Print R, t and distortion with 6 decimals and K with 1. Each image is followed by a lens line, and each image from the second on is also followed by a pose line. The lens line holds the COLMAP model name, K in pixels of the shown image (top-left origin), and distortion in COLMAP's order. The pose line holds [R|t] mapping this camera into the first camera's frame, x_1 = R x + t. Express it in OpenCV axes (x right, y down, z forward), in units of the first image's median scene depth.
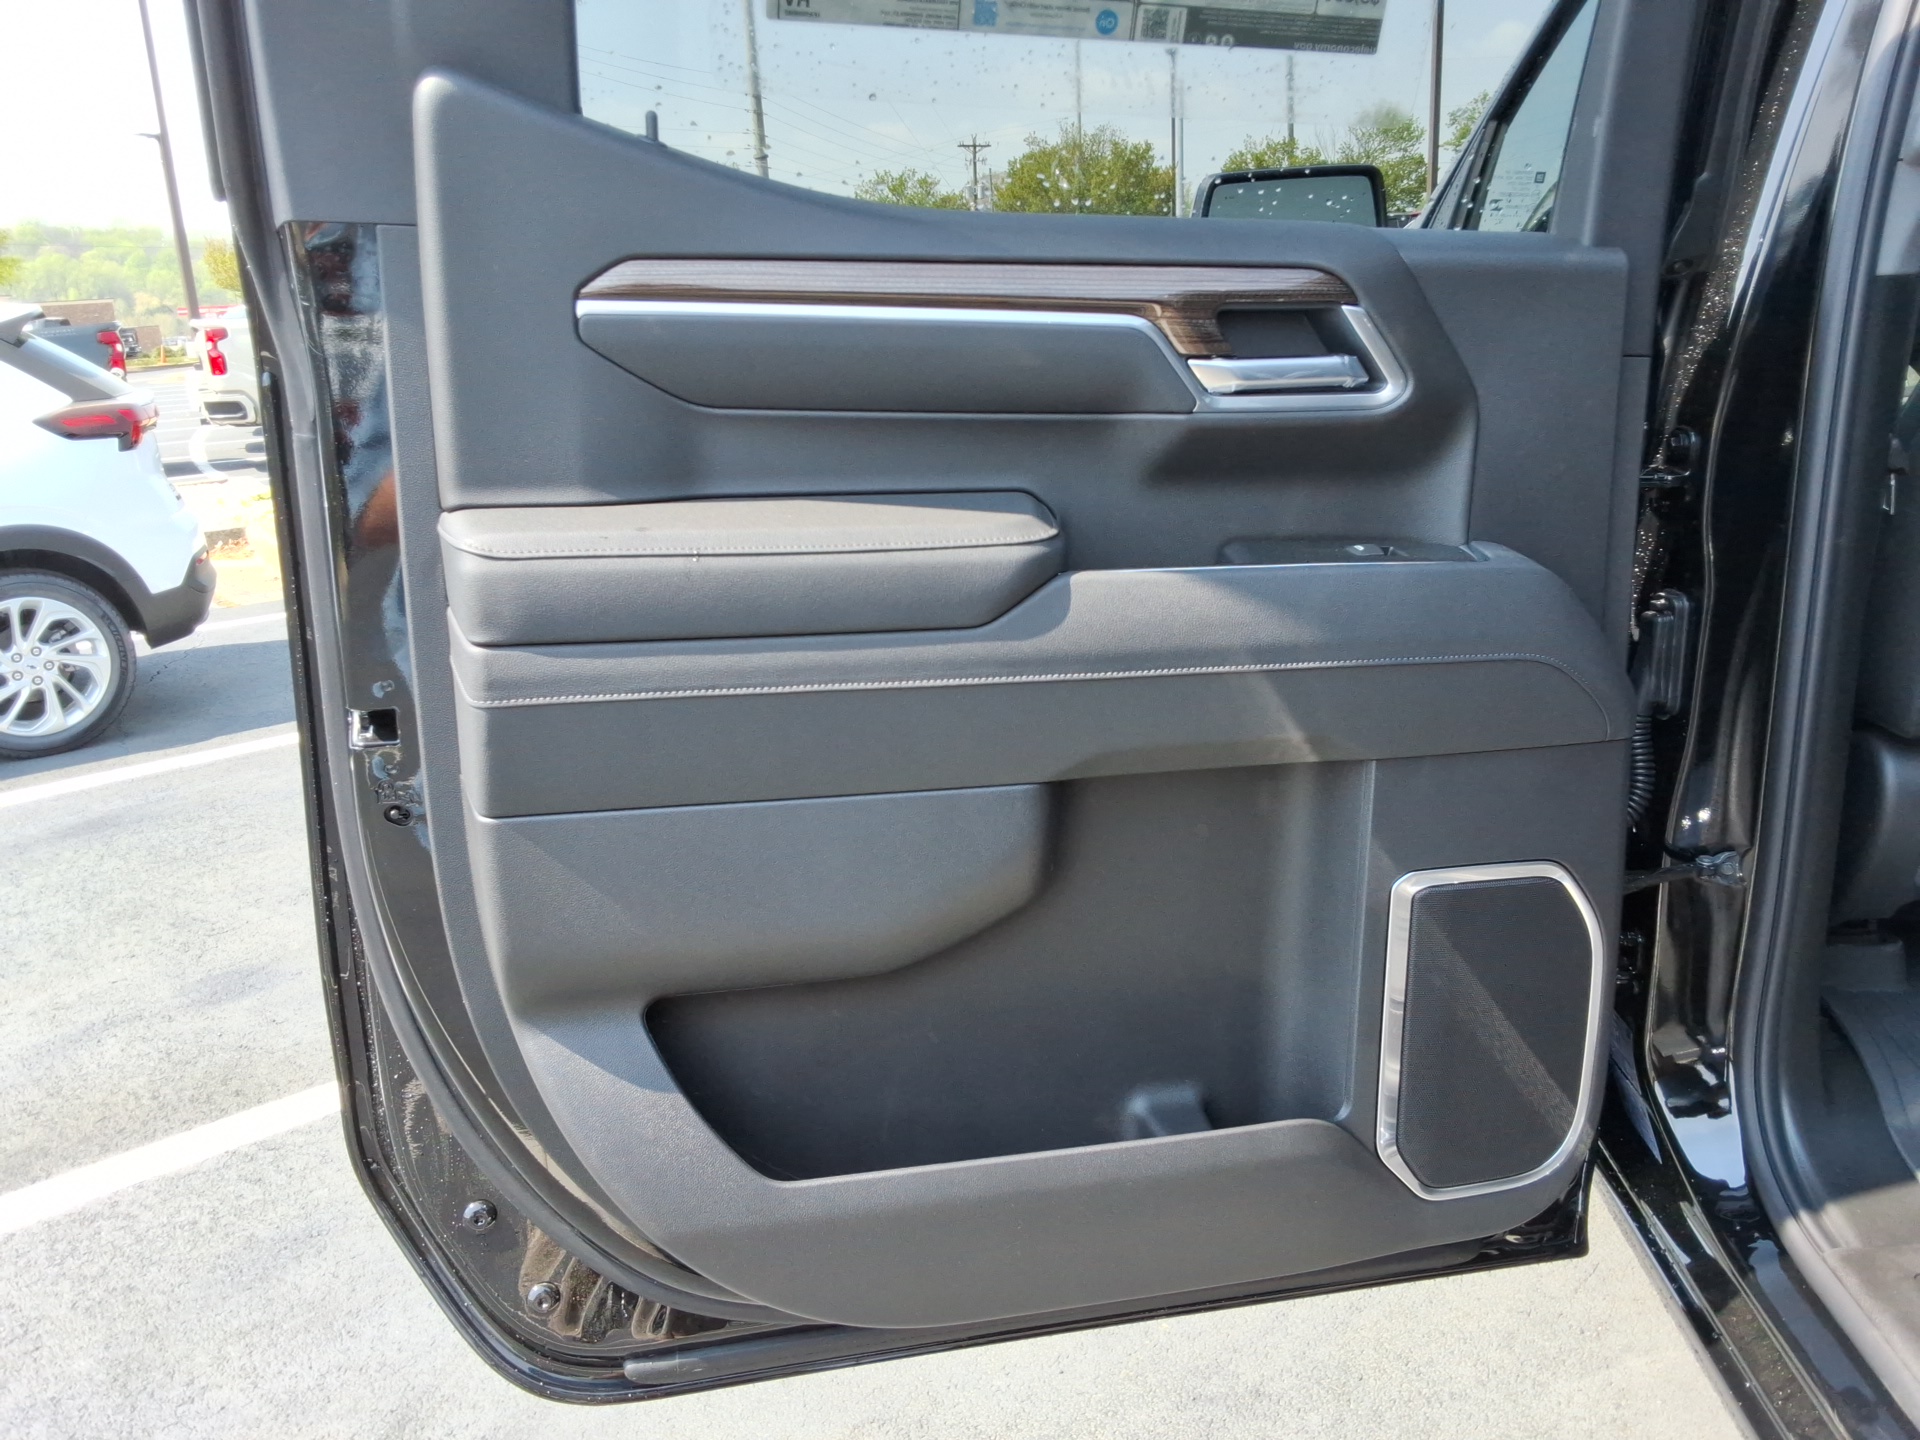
lens RADIAL K [[1539.3, 0, 974.7], [0, 1539.3, 706.0], [0, 0, 1]] dist [0.105015, -0.164595]
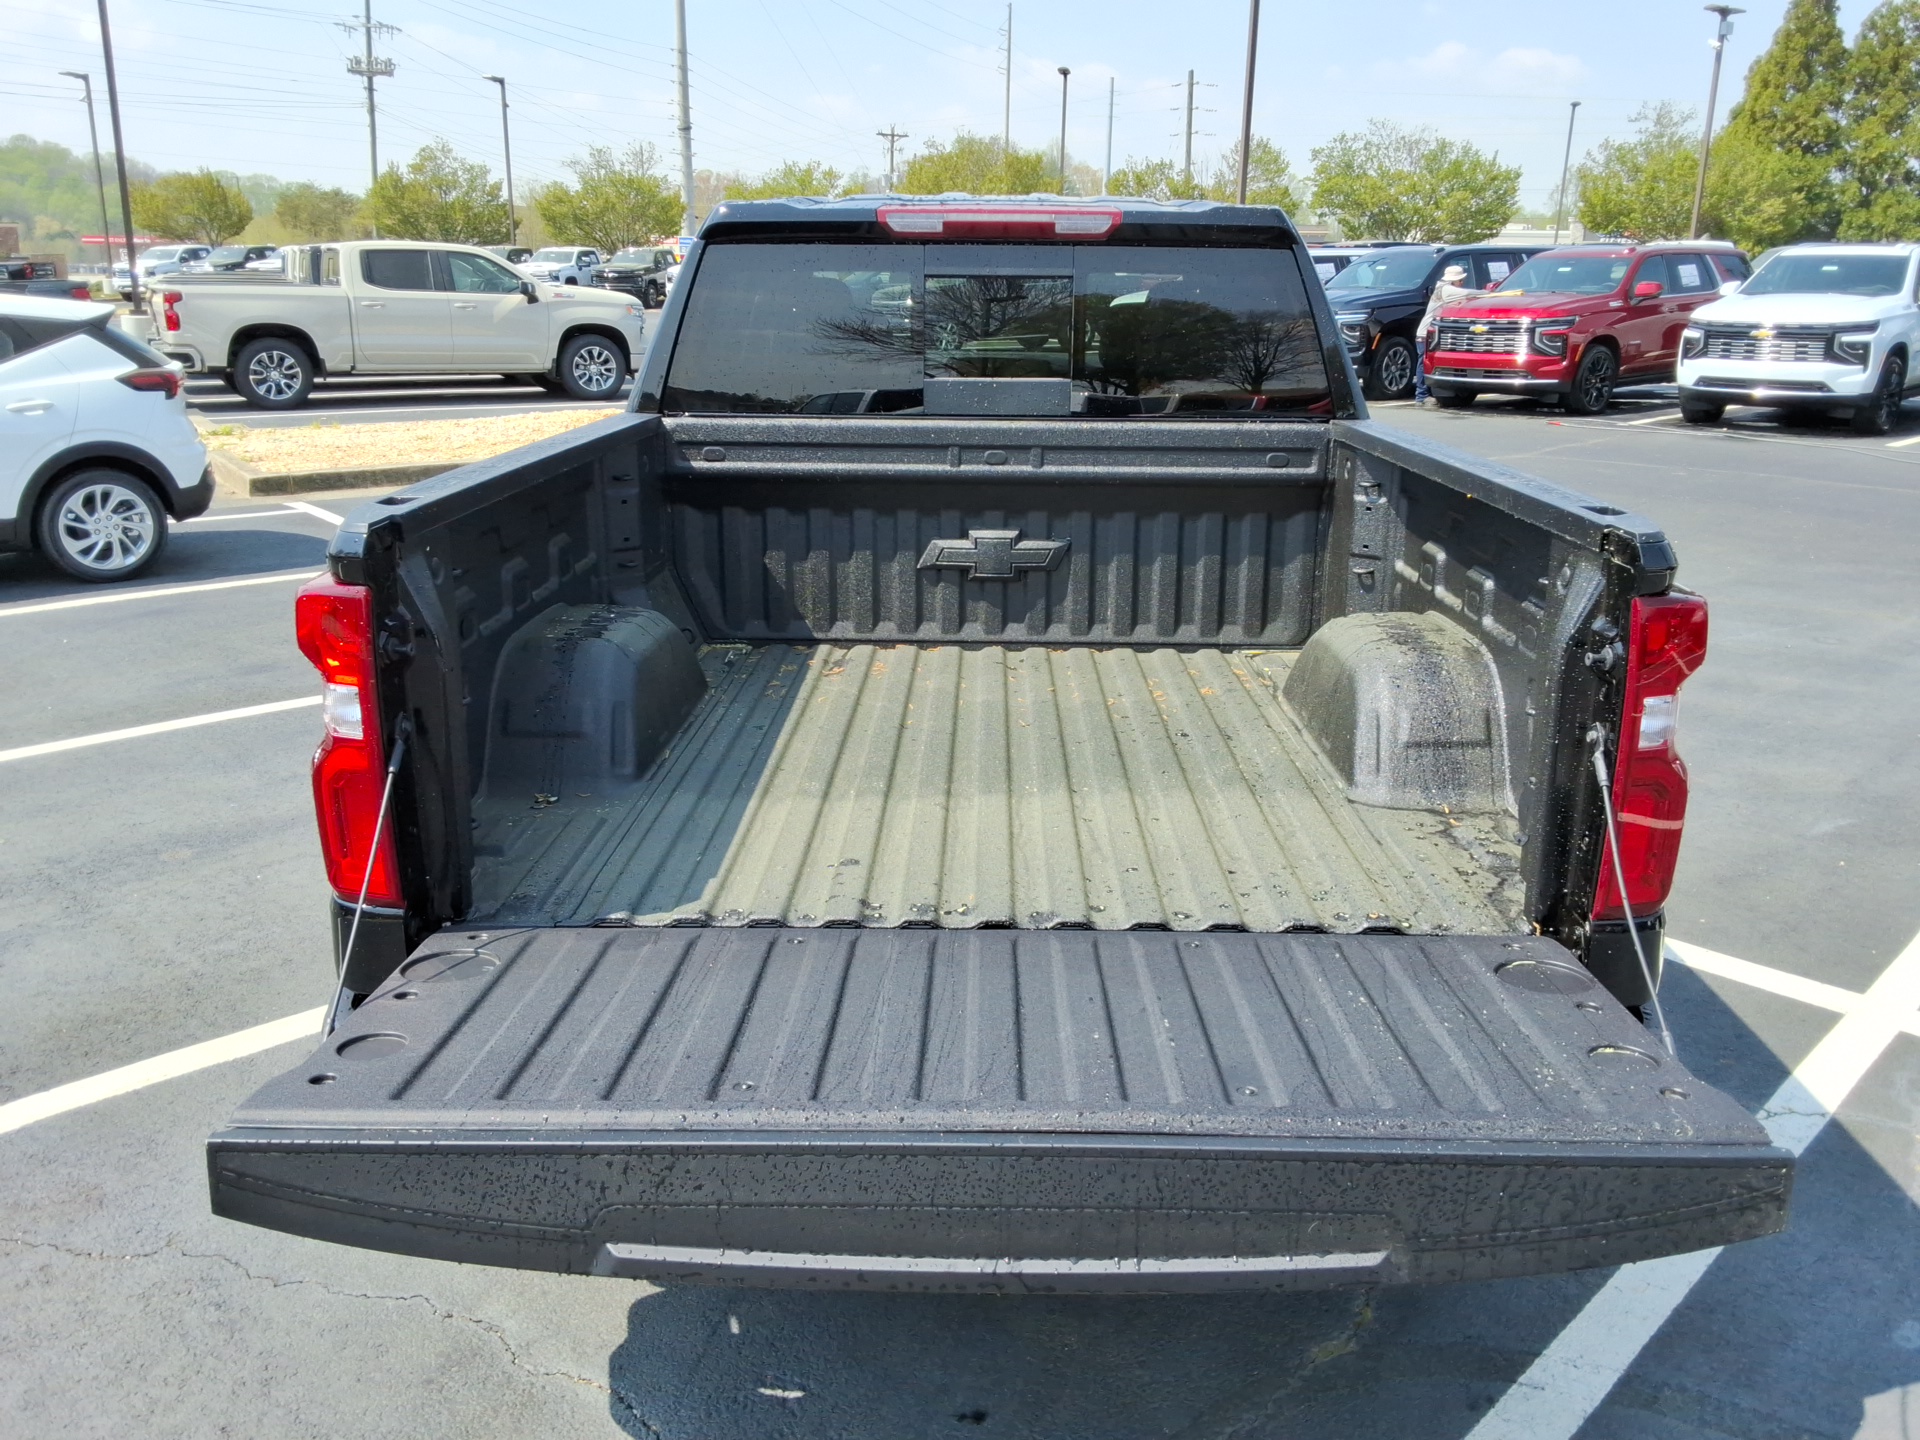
lens RADIAL K [[1551.0, 0, 975.7], [0, 1551.0, 703.1], [0, 0, 1]] dist [0.076328, -0.118121]
pose [[0.996830, 0.052211, 0.060033, 0.078103], [-0.052692, 0.998590, 0.006470, 0.035707], [-0.059610, -0.009613, 0.998175, -0.250168]]
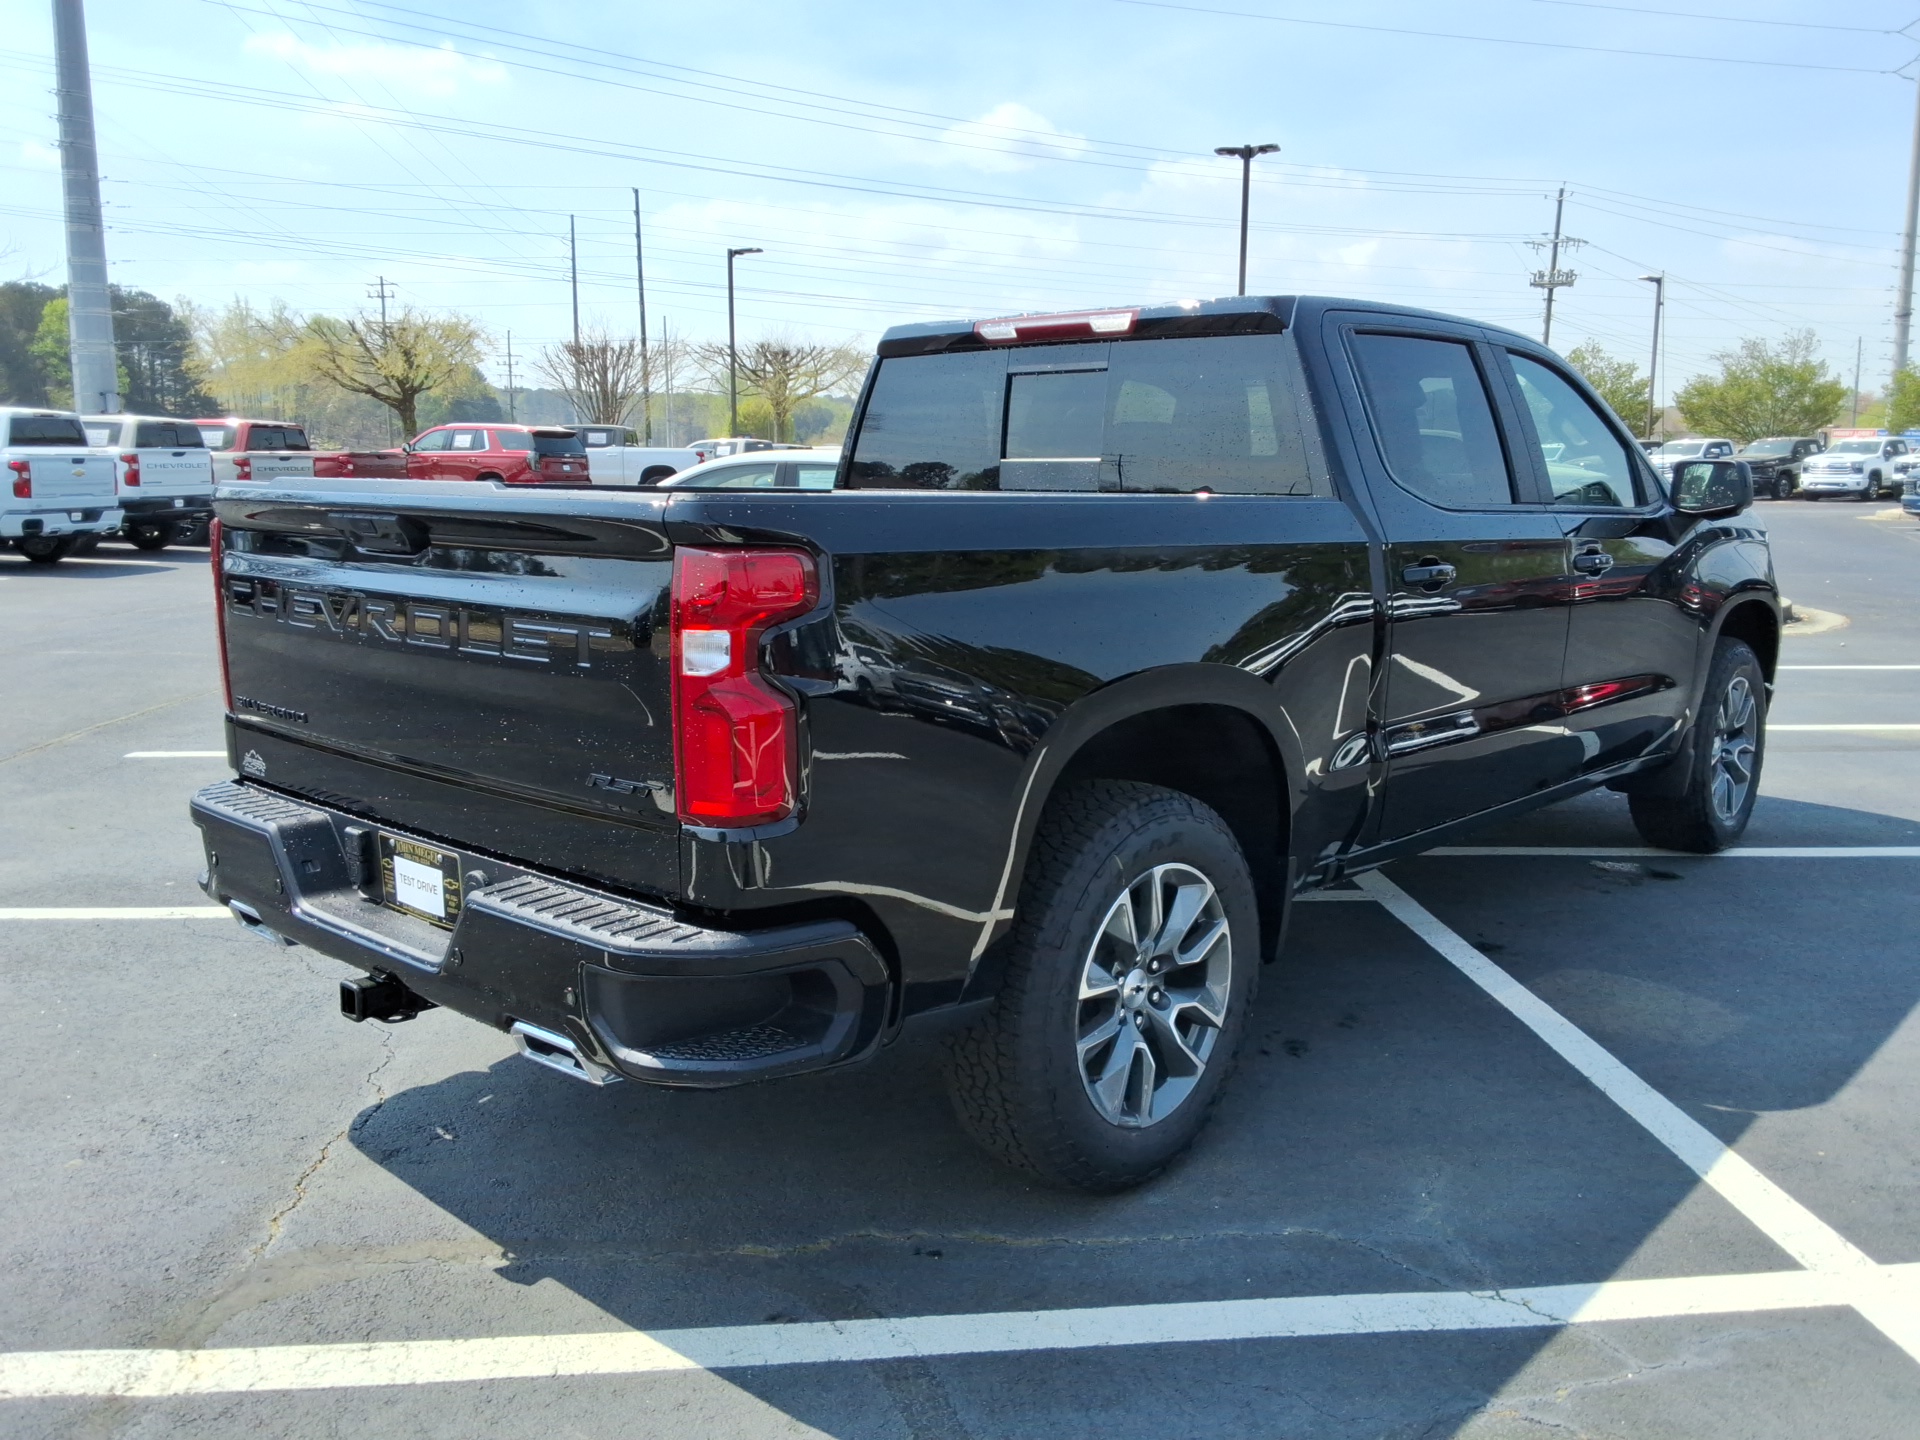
lens RADIAL K [[1539.3, 0, 974.7], [0, 1539.3, 706.0], [0, 0, 1]] dist [0.105015, -0.164595]
pose [[0.777701, 0.154396, -0.609379, 0.266659], [-0.207485, 0.978091, -0.016981, 0.037129], [0.593406, 0.139643, 0.792698, -0.226816]]
